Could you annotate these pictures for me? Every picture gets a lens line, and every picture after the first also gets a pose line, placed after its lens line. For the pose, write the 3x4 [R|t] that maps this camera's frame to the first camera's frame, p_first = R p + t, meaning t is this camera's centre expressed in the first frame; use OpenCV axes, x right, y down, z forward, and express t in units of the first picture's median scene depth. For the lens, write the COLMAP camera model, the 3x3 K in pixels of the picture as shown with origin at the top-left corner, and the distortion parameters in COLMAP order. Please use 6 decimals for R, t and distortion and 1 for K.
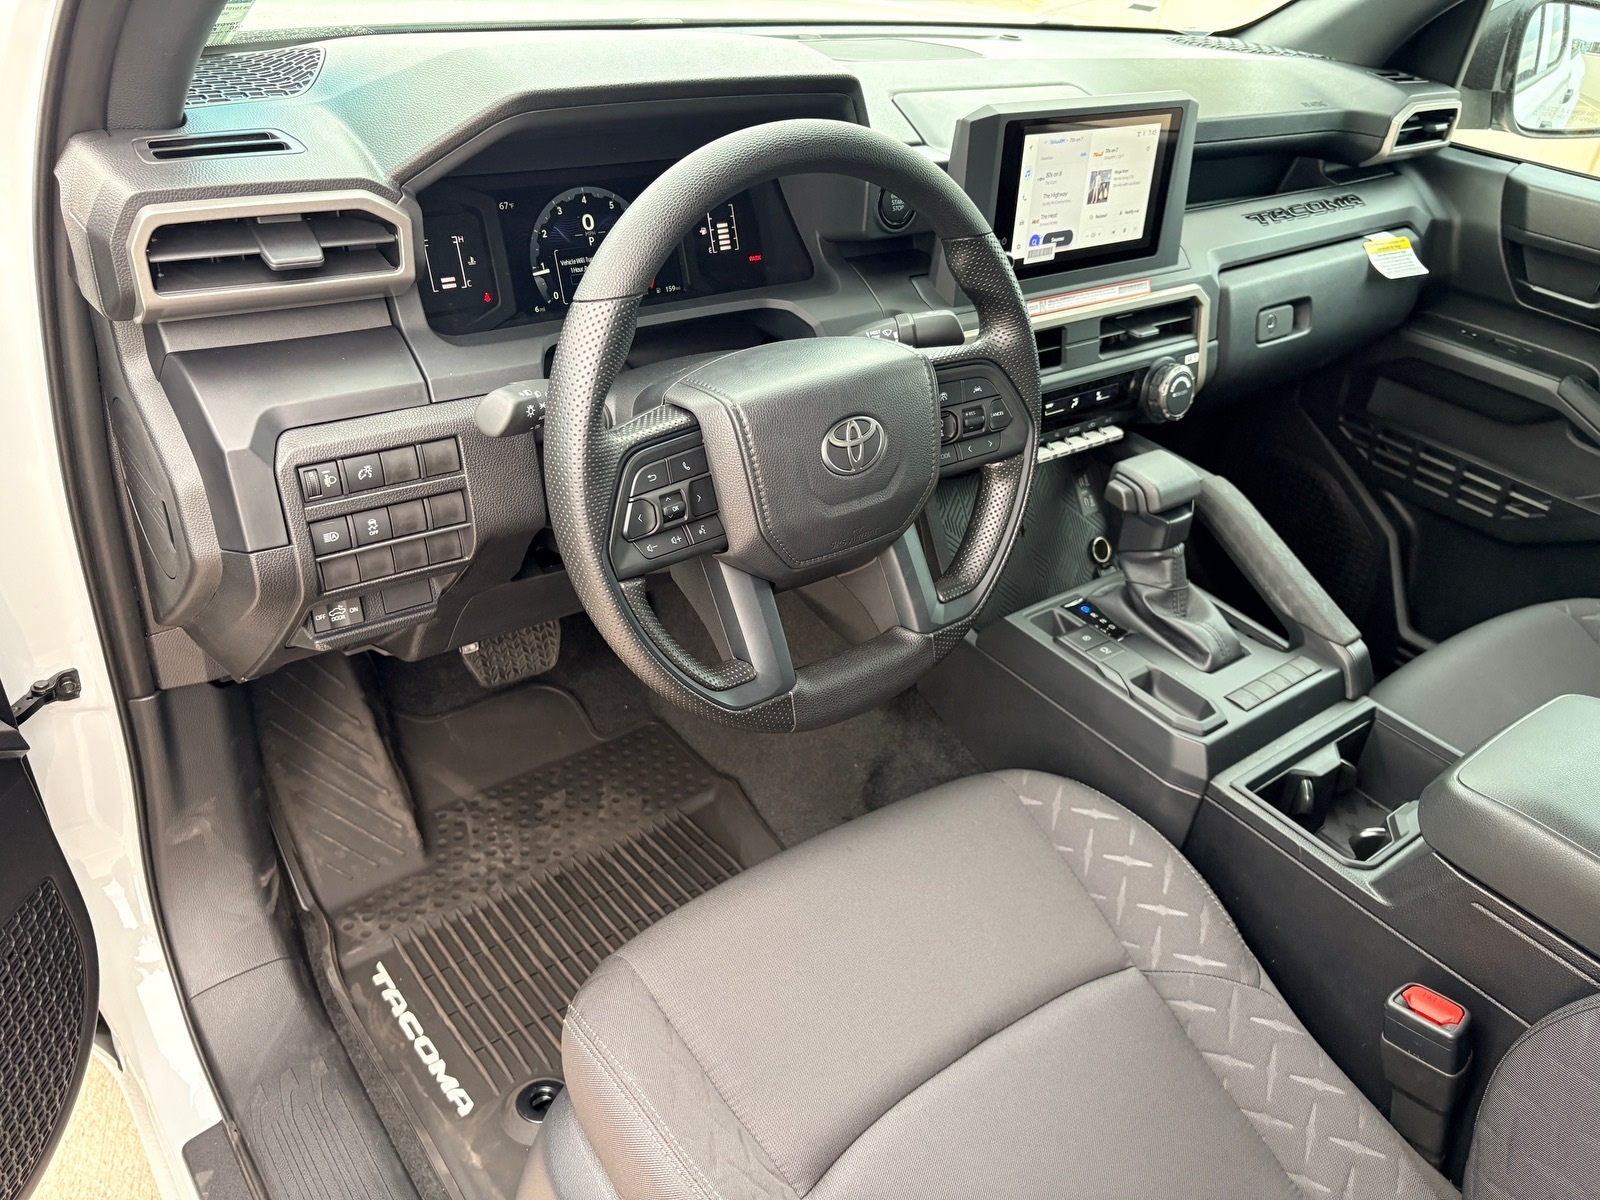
lens RADIAL K [[1216.2, 0, 800.5], [0, 1216.2, 604.0], [0, 0, 1]] dist [0.032542, -0.040538]
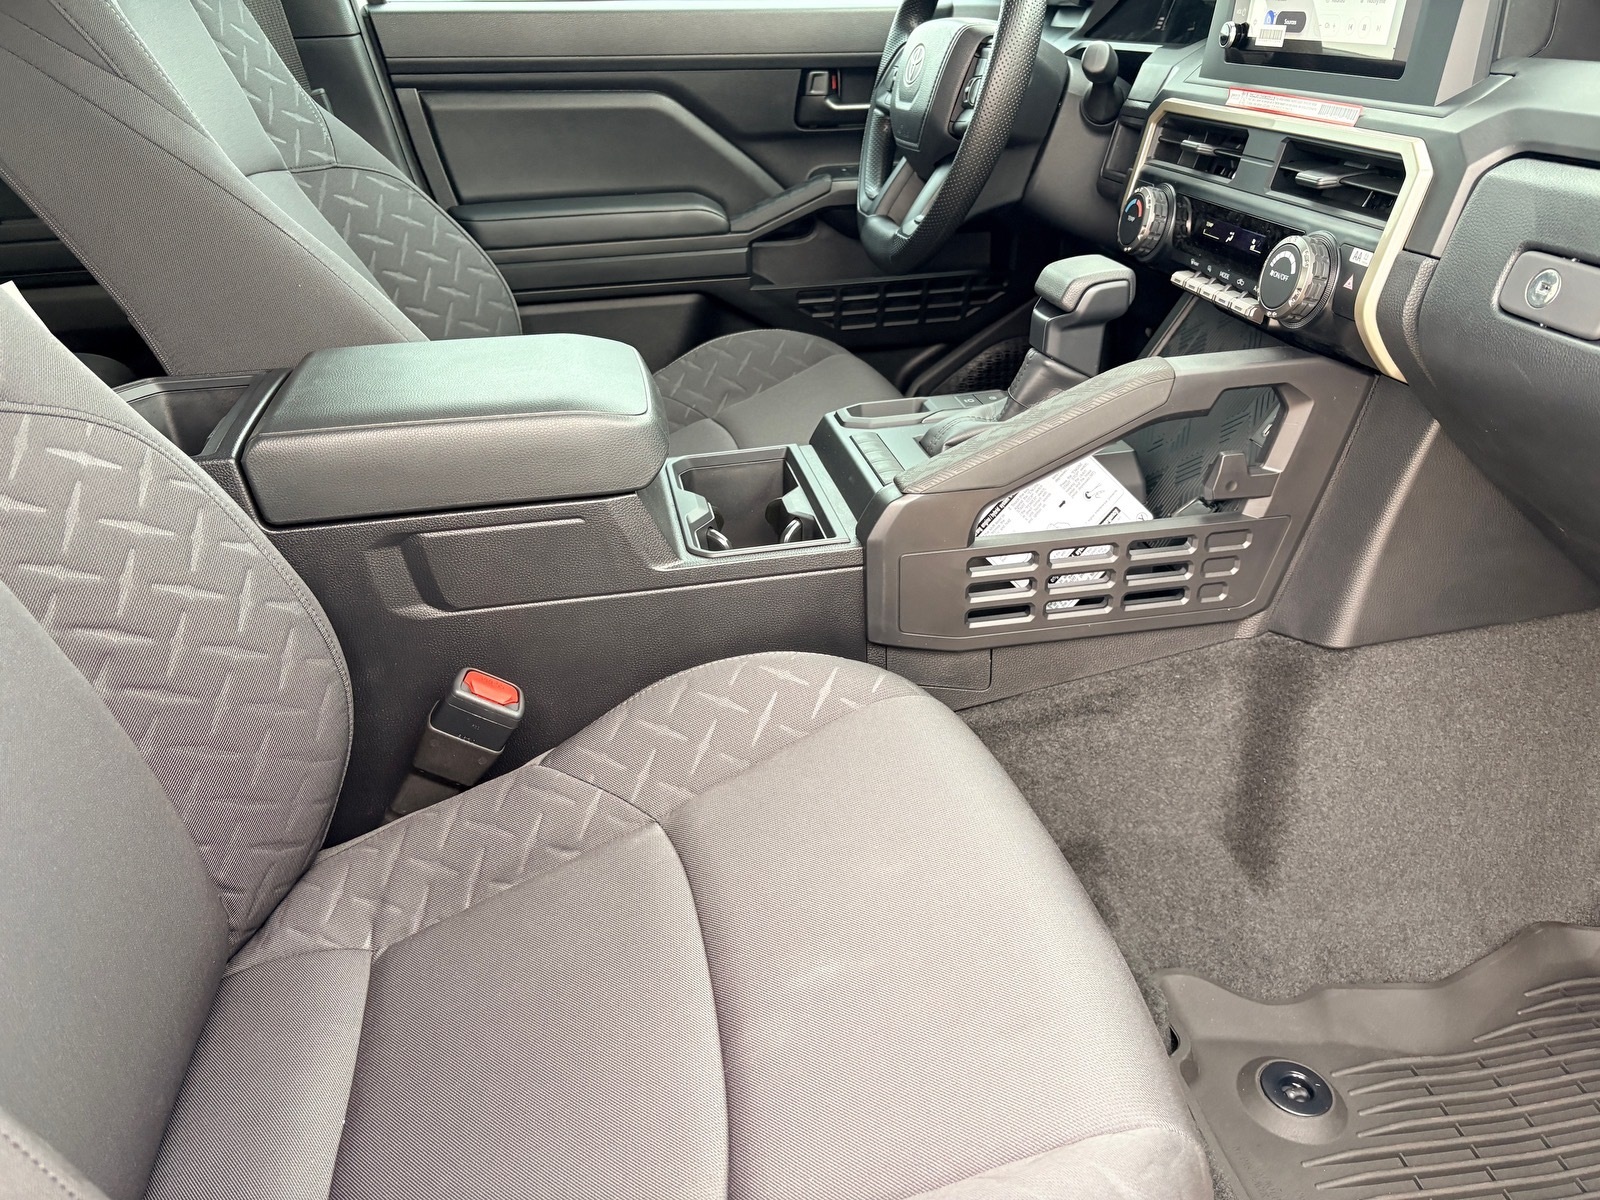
lens RADIAL K [[1216.2, 0, 799.1], [0, 1216.2, 626.7], [0, 0, 1]] dist [0.032542, -0.040538]
pose [[-0.463905, 0.337136, -0.819226, 1.210619], [-0.492601, 0.670436, 0.554851, -0.328117], [0.736299, 0.660949, -0.144945, 1.174041]]
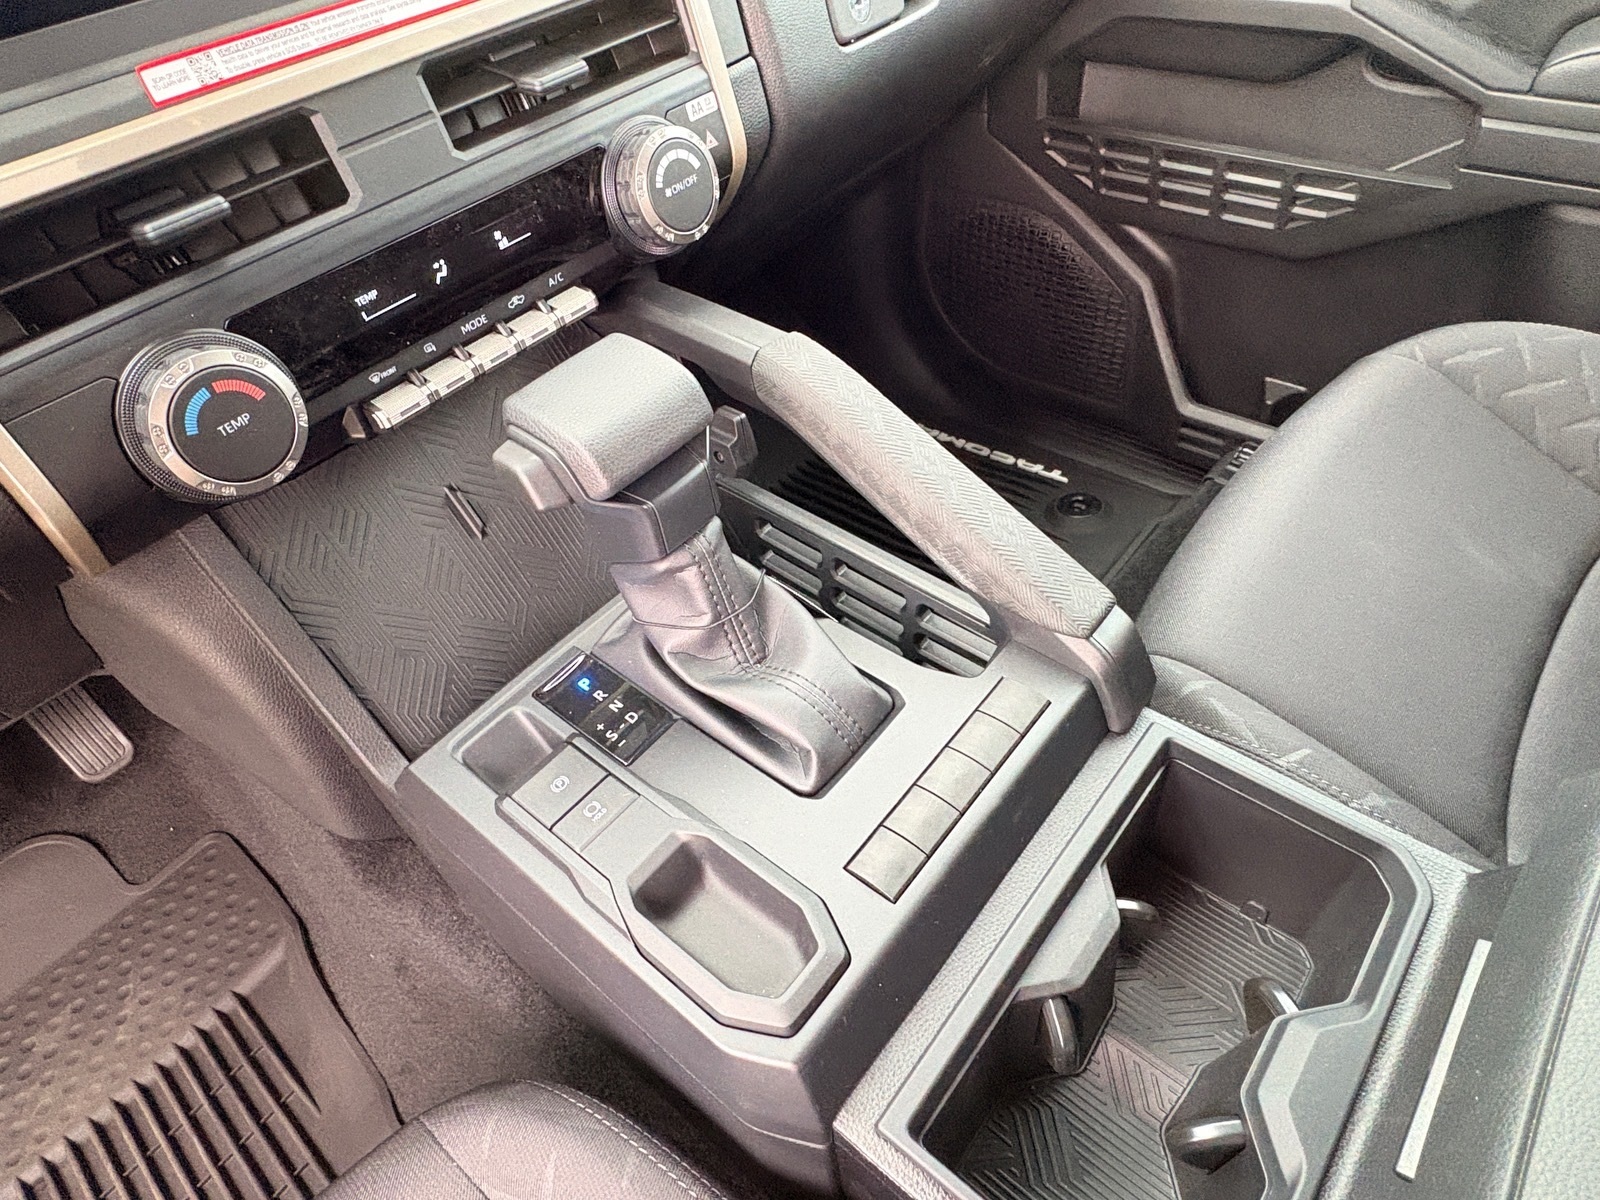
lens RADIAL K [[946.2, 0, 771.7], [0, 946.2, 600.9], [0, 0, 1]] dist [-0.000838, 0.002911]
pose [[0.961019, -0.276458, 0.003537, 0.339129], [0.269224, 0.938629, 0.215626, -0.098195], [-0.062931, -0.206268, 0.976470, 0.663694]]
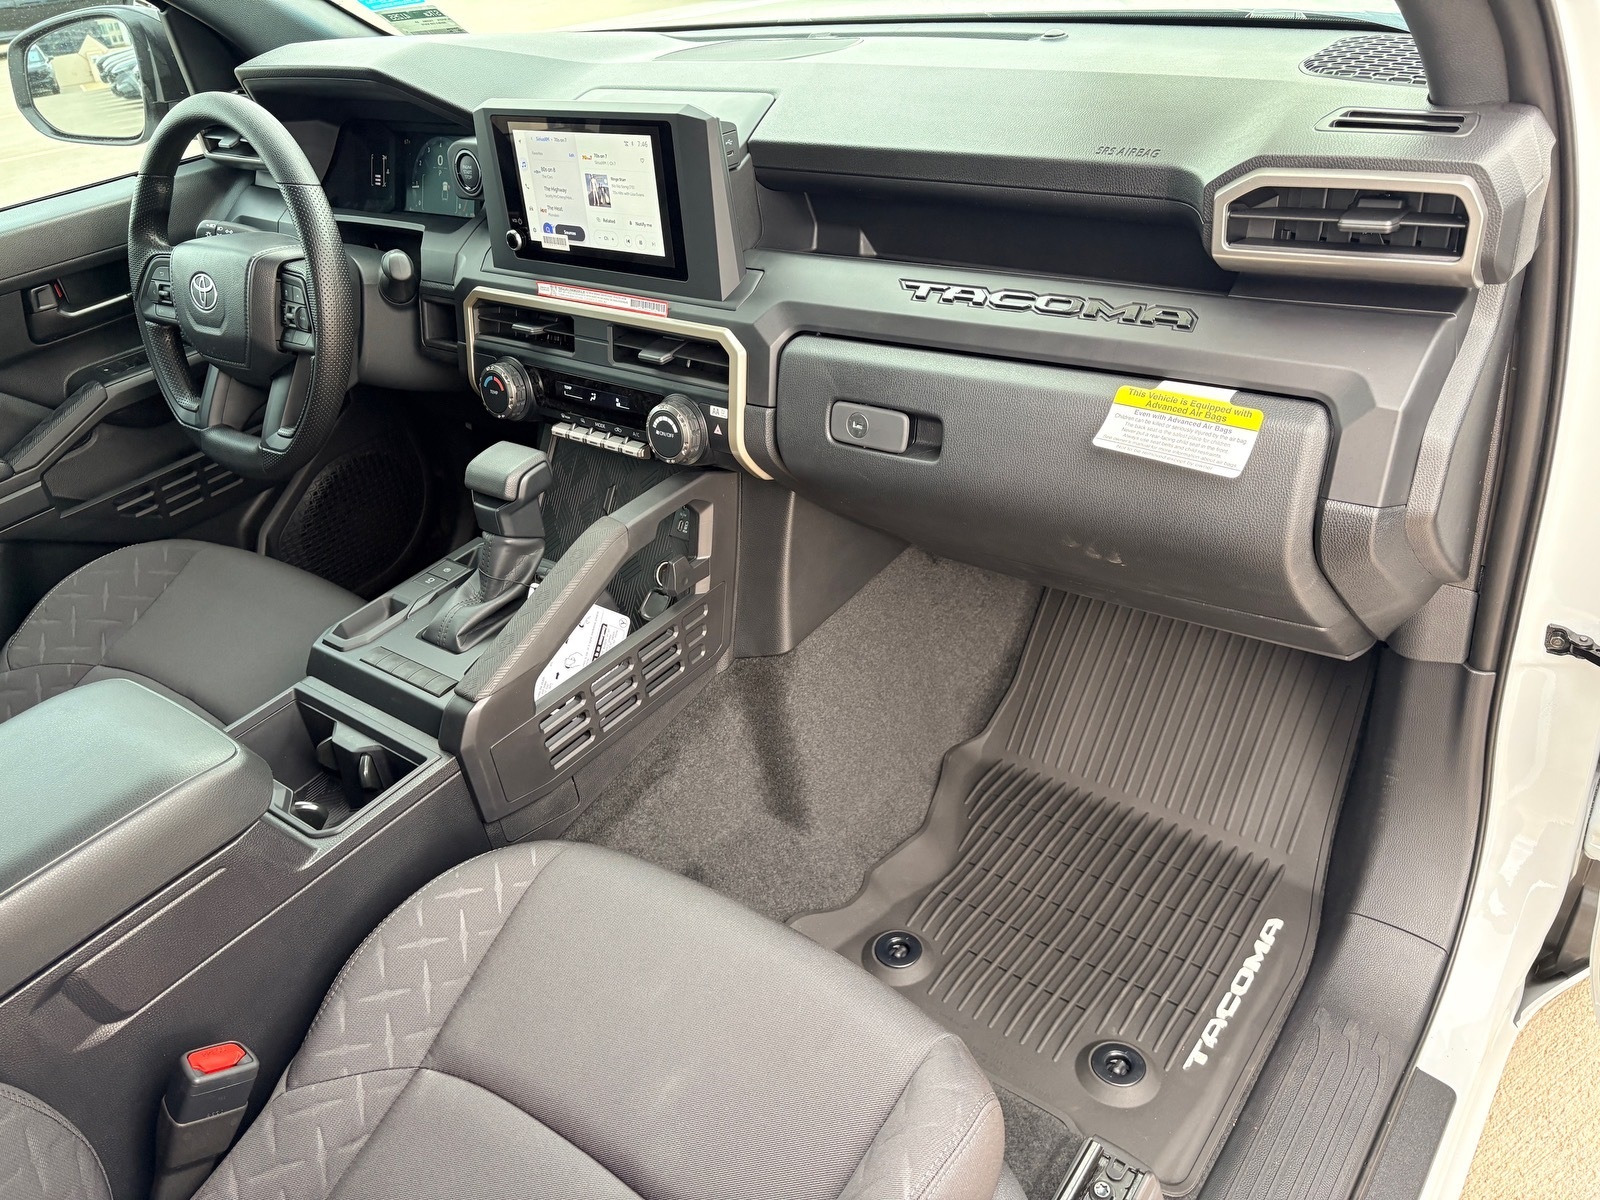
lens RADIAL K [[1216.2, 0, 812.5], [0, 1216.2, 605.4], [0, 0, 1]] dist [0.032542, -0.040538]
pose [[0.235875, 0.418239, -0.877177, 1.356472], [-0.402436, 0.863648, 0.303573, -0.436146], [0.884538, 0.281403, 0.372027, 0.904861]]
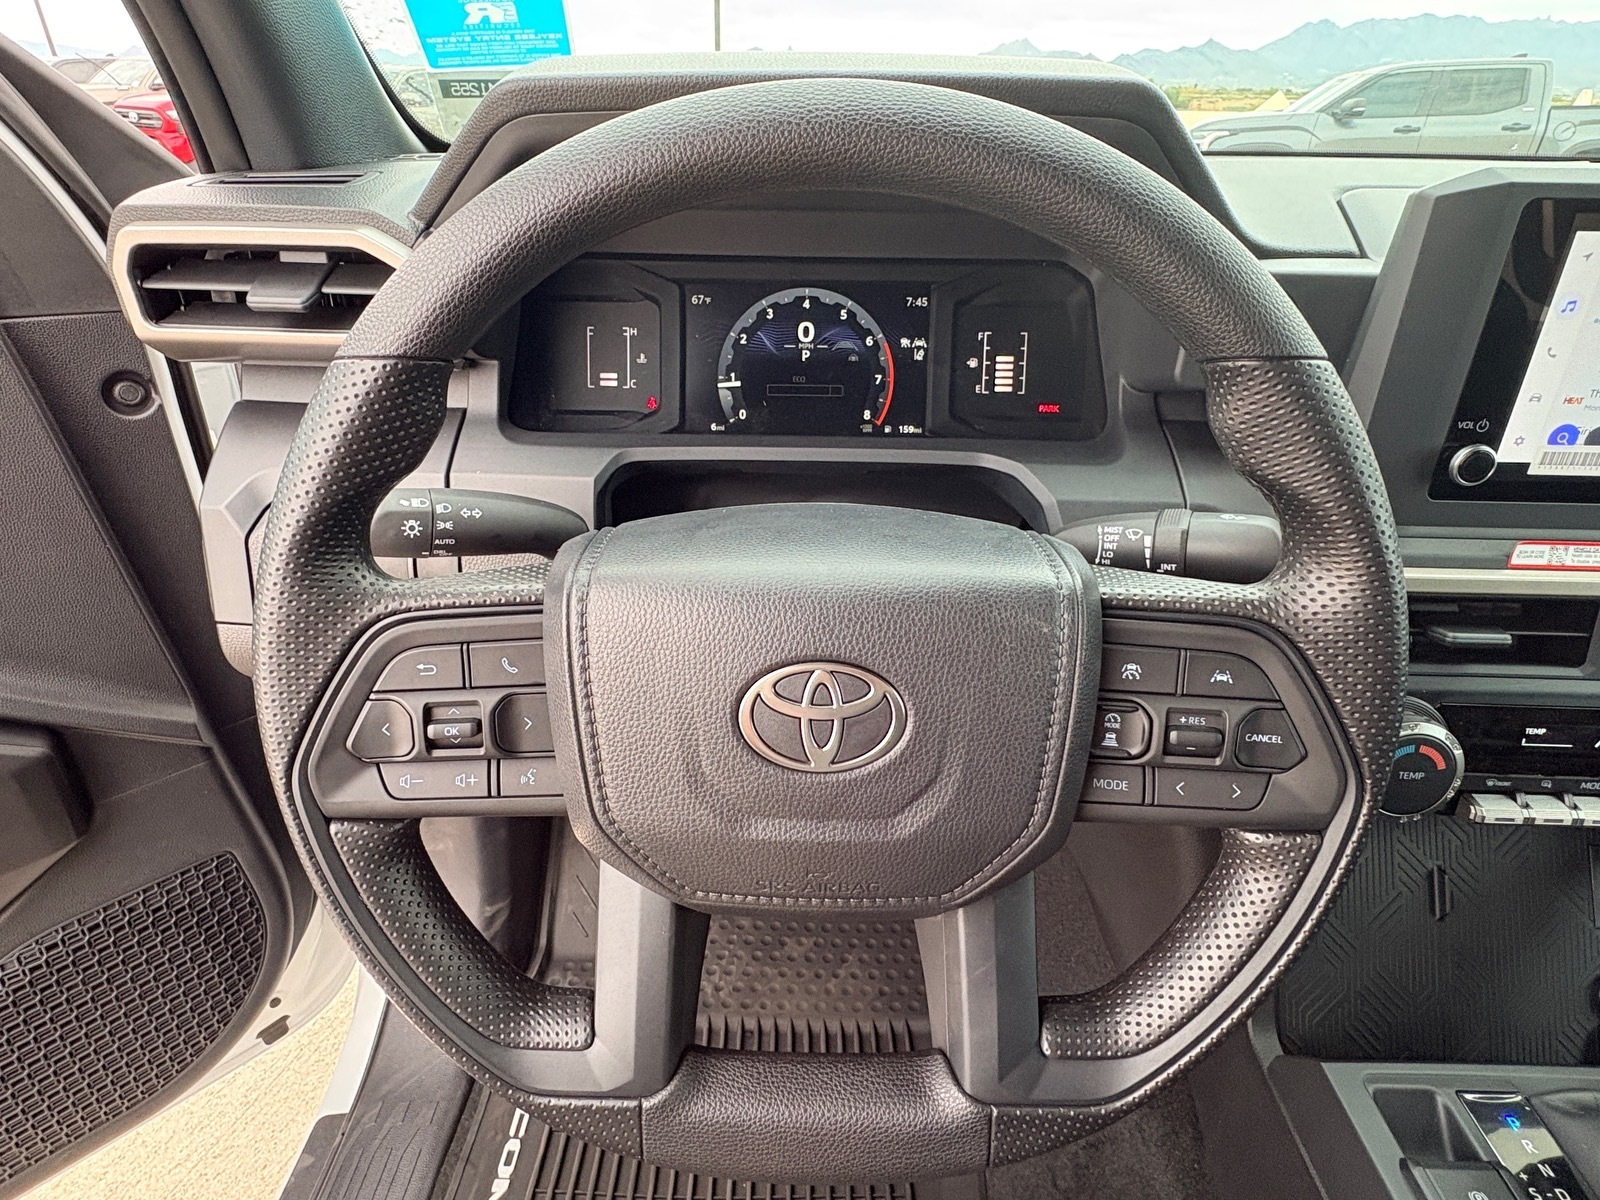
lens RADIAL K [[872.4, 0, 771.0], [0, 872.4, 597.1], [0, 0, 1]] dist [-0.001793, 0.003461]
pose [[0.770482, 0.234405, -0.592800, 0.168378], [-0.293715, 0.955886, -0.003774, -0.125703], [0.565764, 0.177021, 0.805341, 0.507079]]
